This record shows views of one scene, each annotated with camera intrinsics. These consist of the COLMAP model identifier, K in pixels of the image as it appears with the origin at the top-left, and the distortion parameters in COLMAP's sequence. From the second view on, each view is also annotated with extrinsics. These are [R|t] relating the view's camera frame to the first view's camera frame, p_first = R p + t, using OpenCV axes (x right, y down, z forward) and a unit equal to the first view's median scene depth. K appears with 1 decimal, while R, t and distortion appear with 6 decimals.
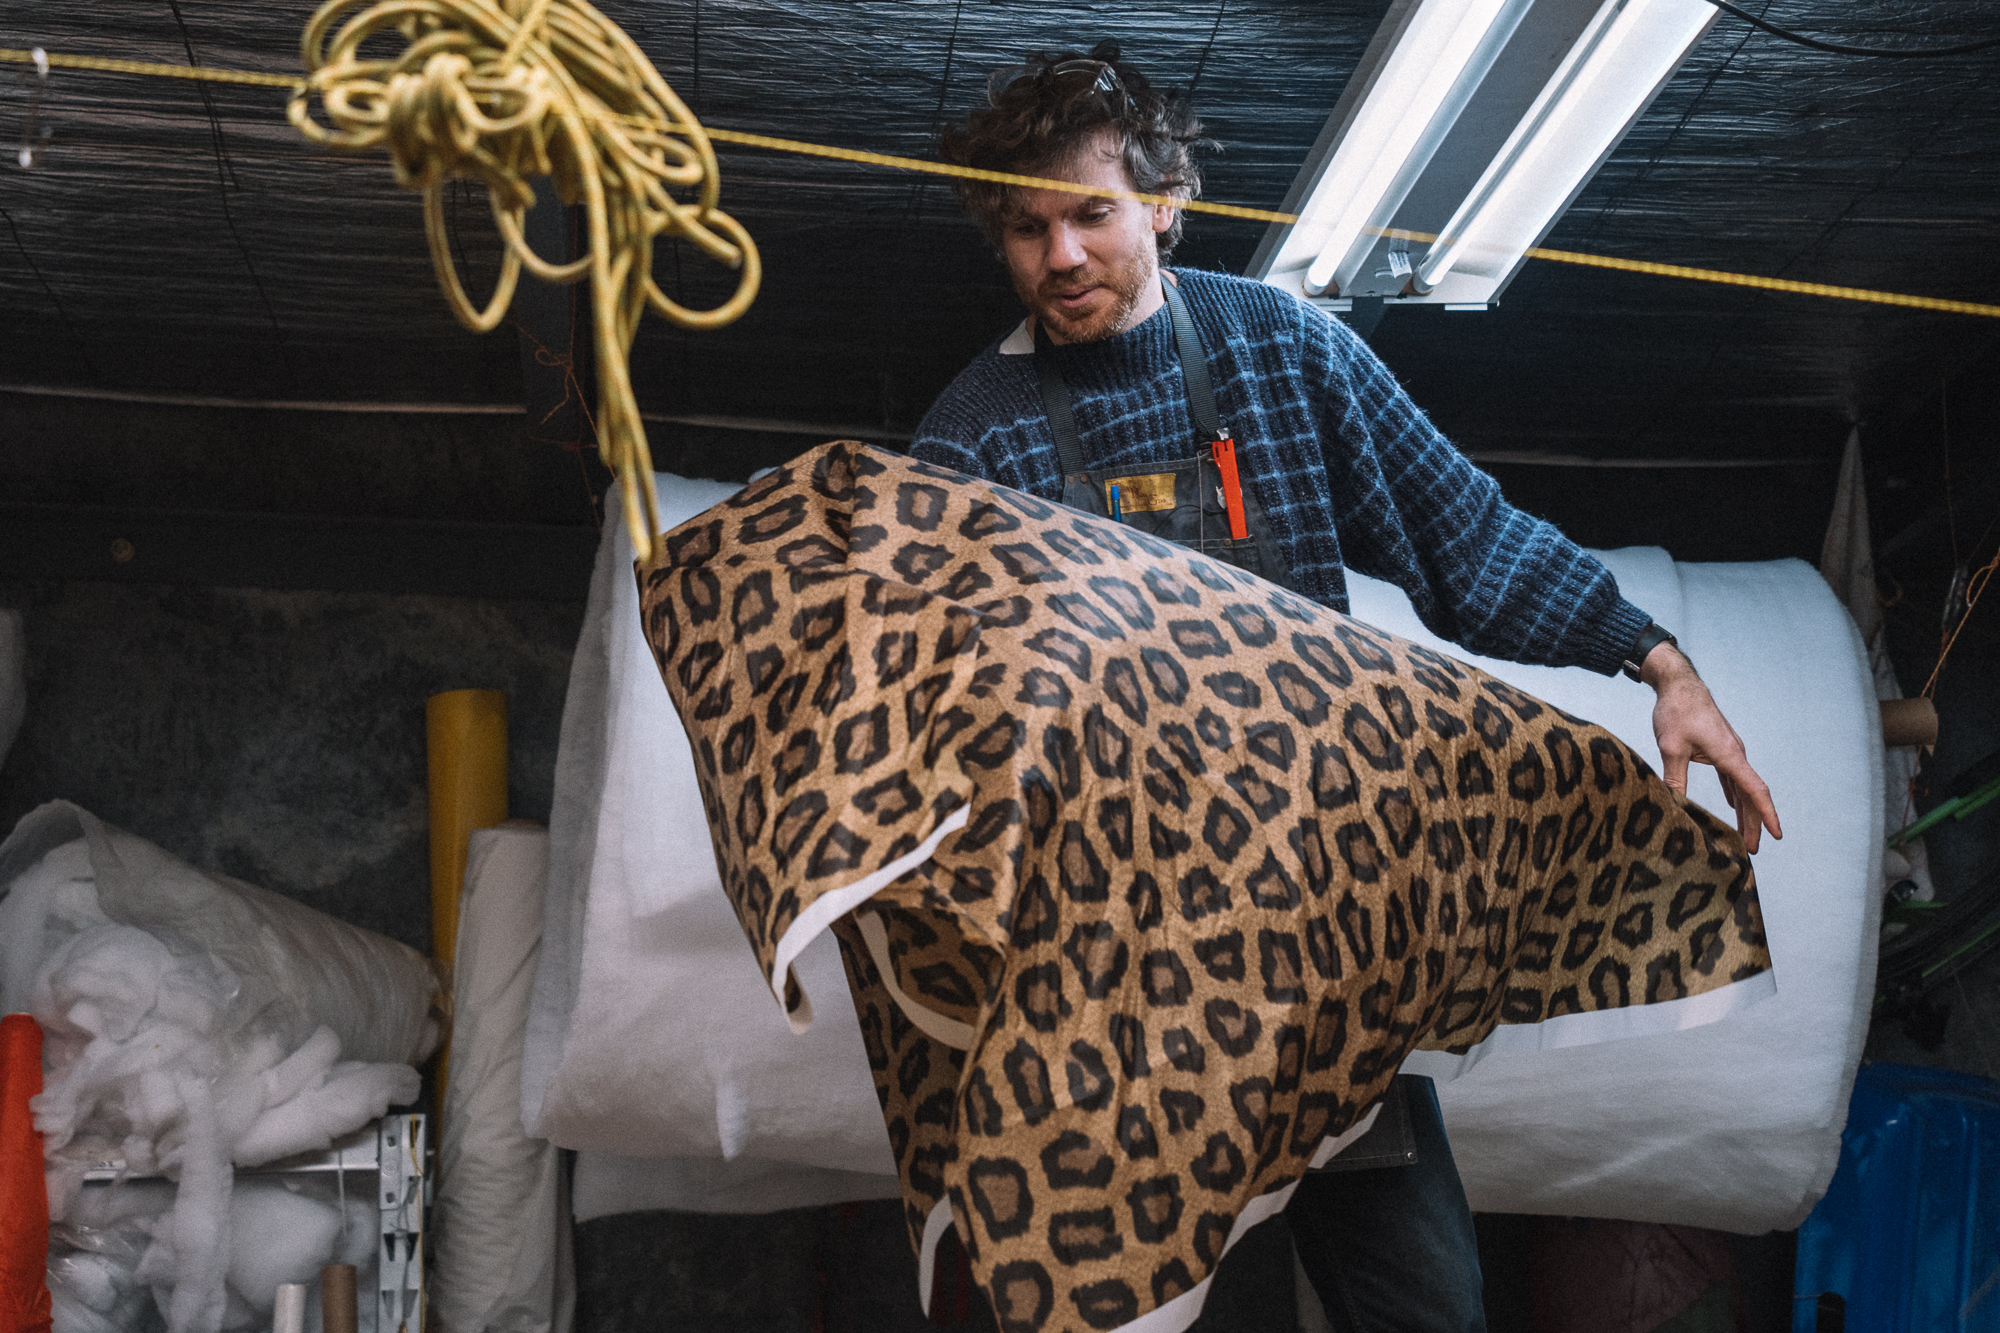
lens RADIAL K [[4175.2, 0, 908.4], [0, 4175.2, 630.0], [0, 0, 1]] dist [0.549274, 0.000000]
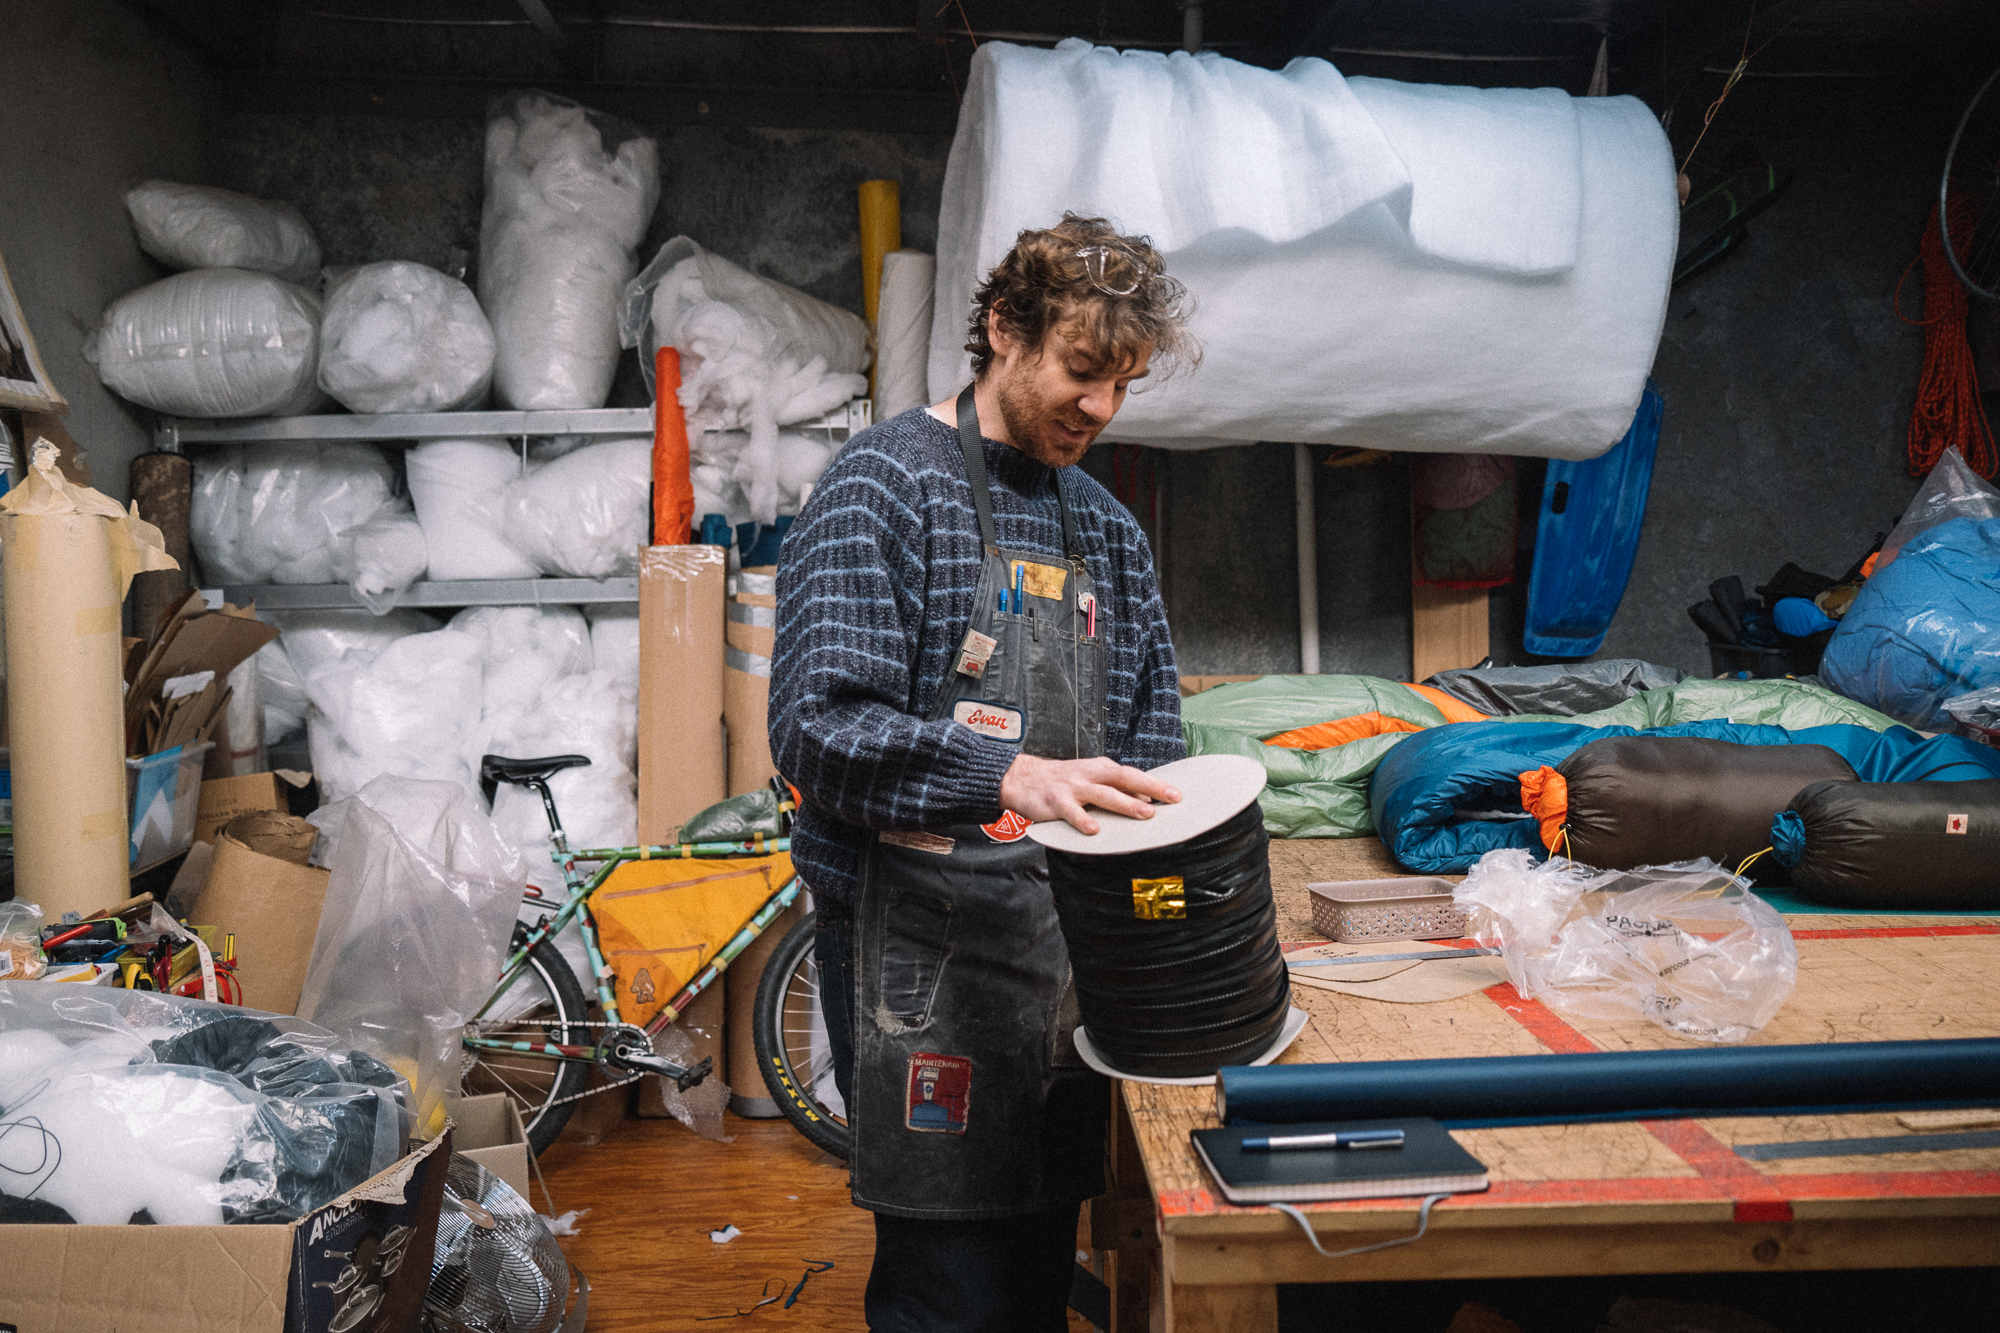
lens RADIAL K [[1651.4, 0, 928.6], [0, 1651.4, 651.2], [0, 0, 1]] dist [-0.057817, -0.016947]
pose [[0.999087, 0.004471, -0.042483, -0.054915], [0.007177, 0.962803, 0.270110, 0.021017], [0.042110, -0.270169, 0.961892, 0.240943]]
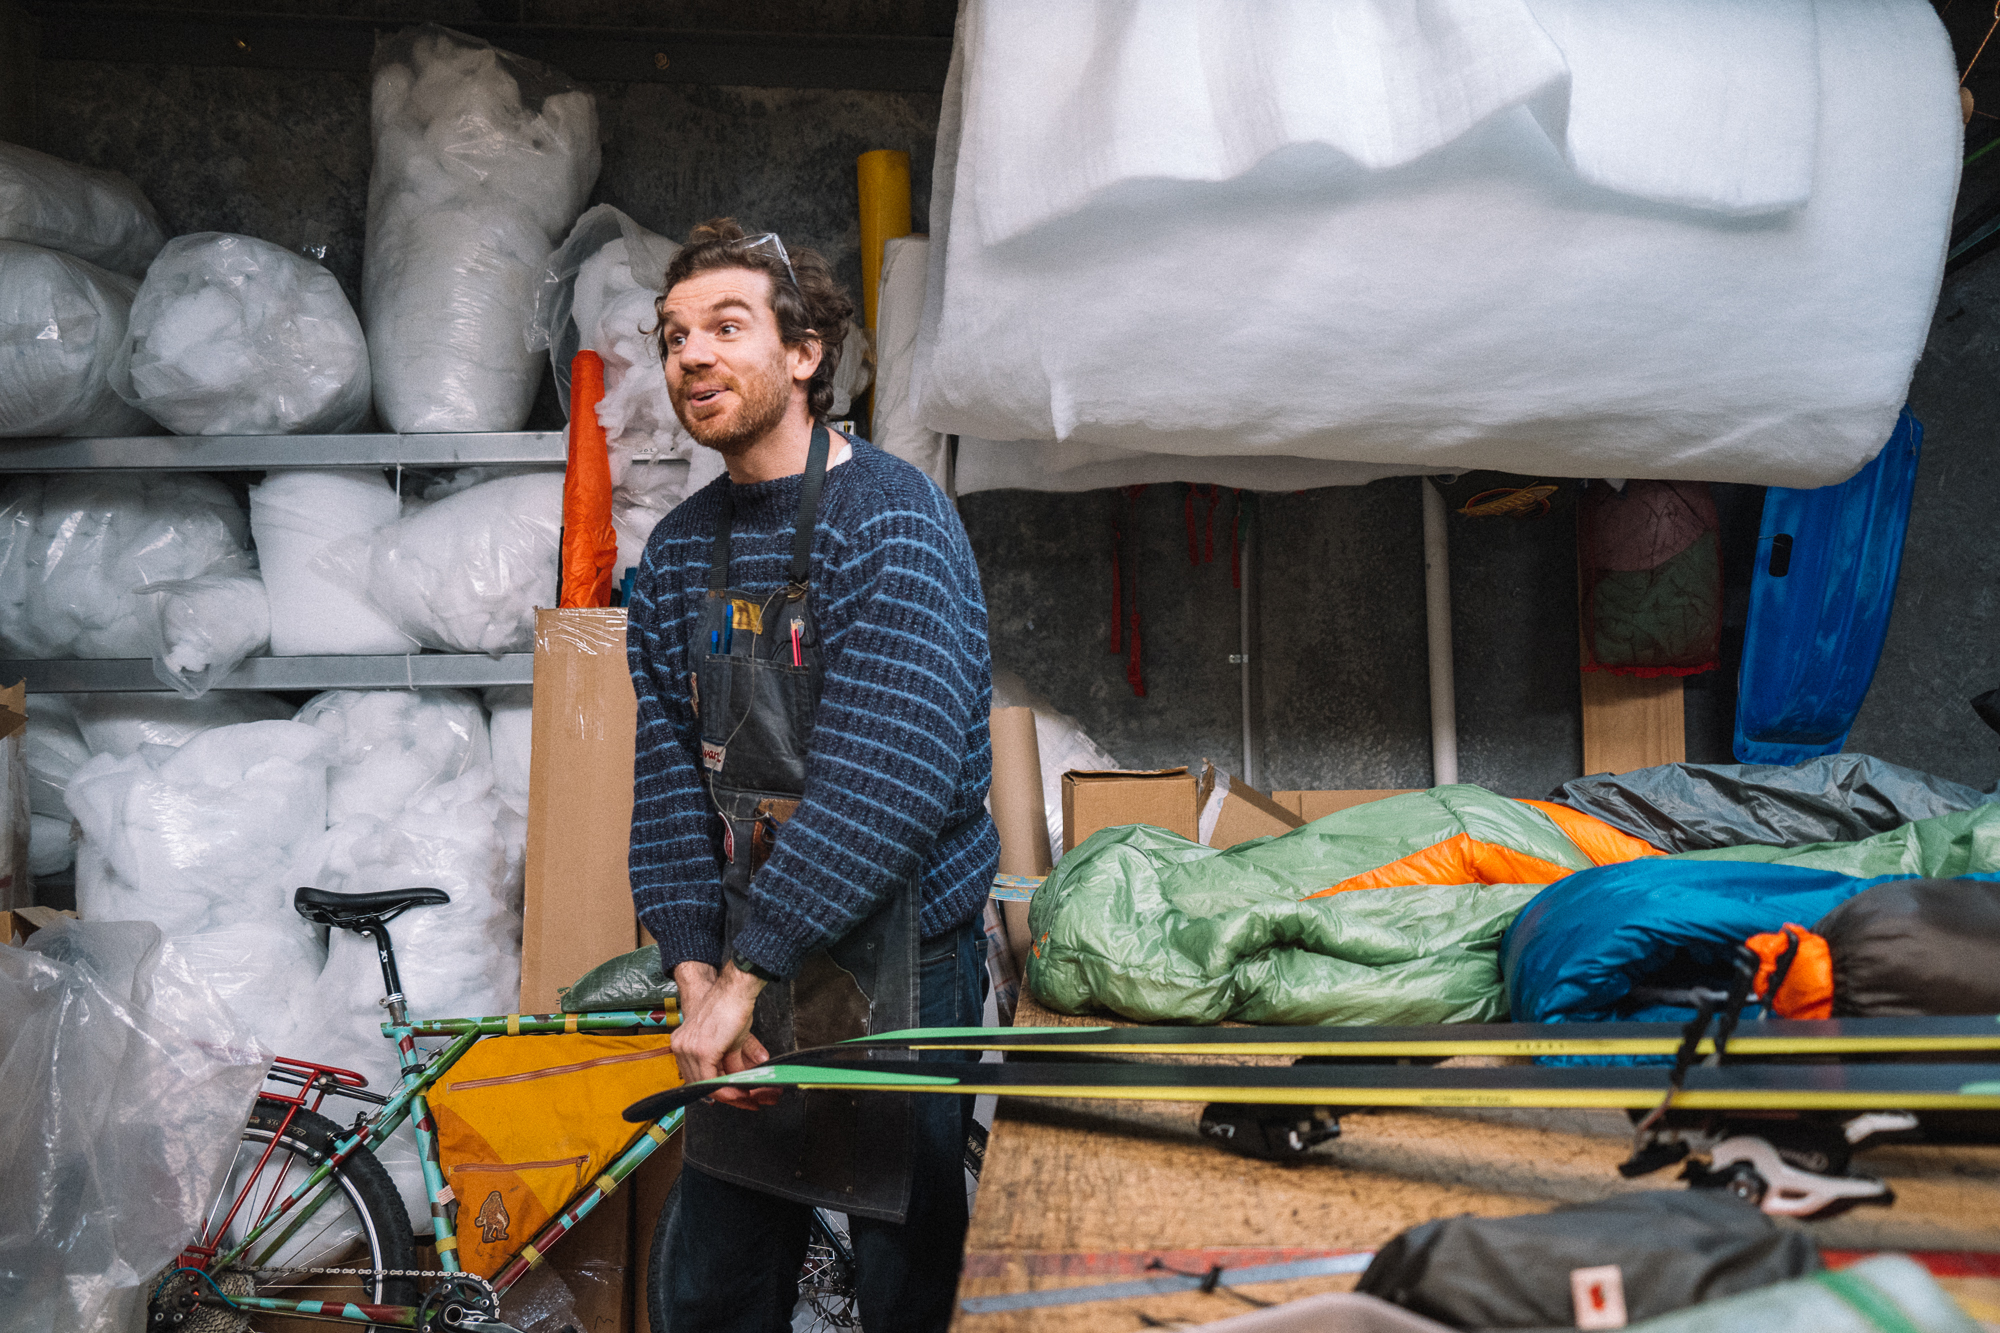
lens RADIAL K [[1819.7, 0, 994.6], [0, 1819.7, 651.2], [0, 0, 1]] dist [-0.000801, 0.032619]
pose [[0.997343, 0.005979, -0.072607, -0.018489], [0.009008, 0.978857, 0.204349, 0.063614], [0.072293, -0.204460, 0.976202, 0.366977]]
